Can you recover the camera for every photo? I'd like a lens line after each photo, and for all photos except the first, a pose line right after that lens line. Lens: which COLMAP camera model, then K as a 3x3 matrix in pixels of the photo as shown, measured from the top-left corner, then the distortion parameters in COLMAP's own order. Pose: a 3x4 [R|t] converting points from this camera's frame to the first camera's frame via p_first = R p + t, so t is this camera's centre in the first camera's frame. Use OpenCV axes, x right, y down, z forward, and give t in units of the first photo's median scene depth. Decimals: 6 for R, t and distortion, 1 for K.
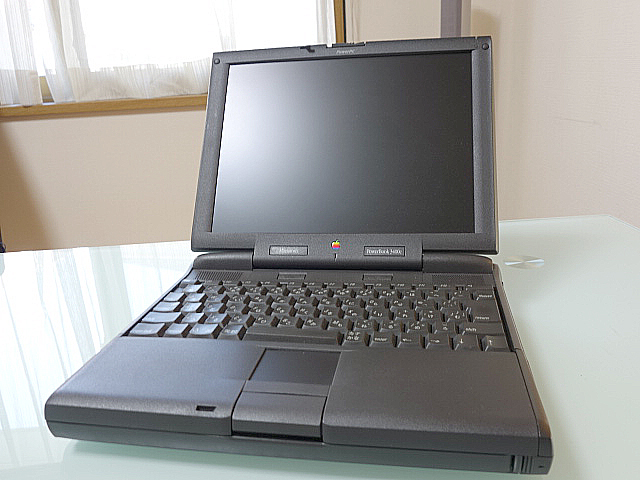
lens RADIAL K [[549.2, 0, 320.0], [0, 549.2, 240.0], [0, 0, 1]] dist [0.002421, -0.002241]
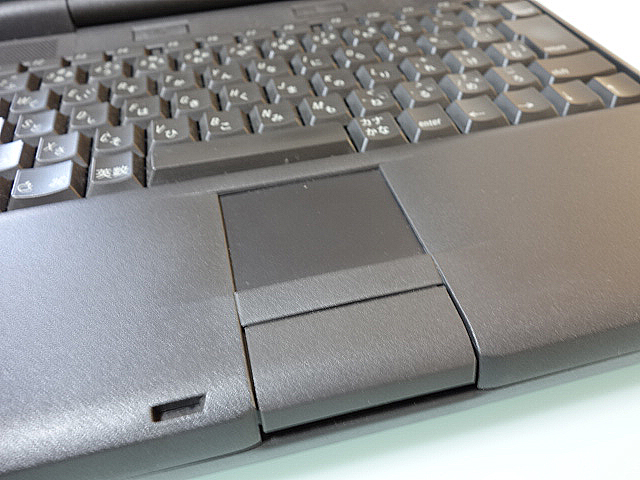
lens RADIAL K [[549.2, 0, 320.0], [0, 549.2, 240.0], [0, 0, 1]] dist [0.002421, -0.002241]
pose [[0.913453, -0.270644, 0.303899, -0.158059], [0.115983, 0.888957, 0.443061, 0.037456], [-0.390065, -0.369468, 0.843411, 0.535916]]
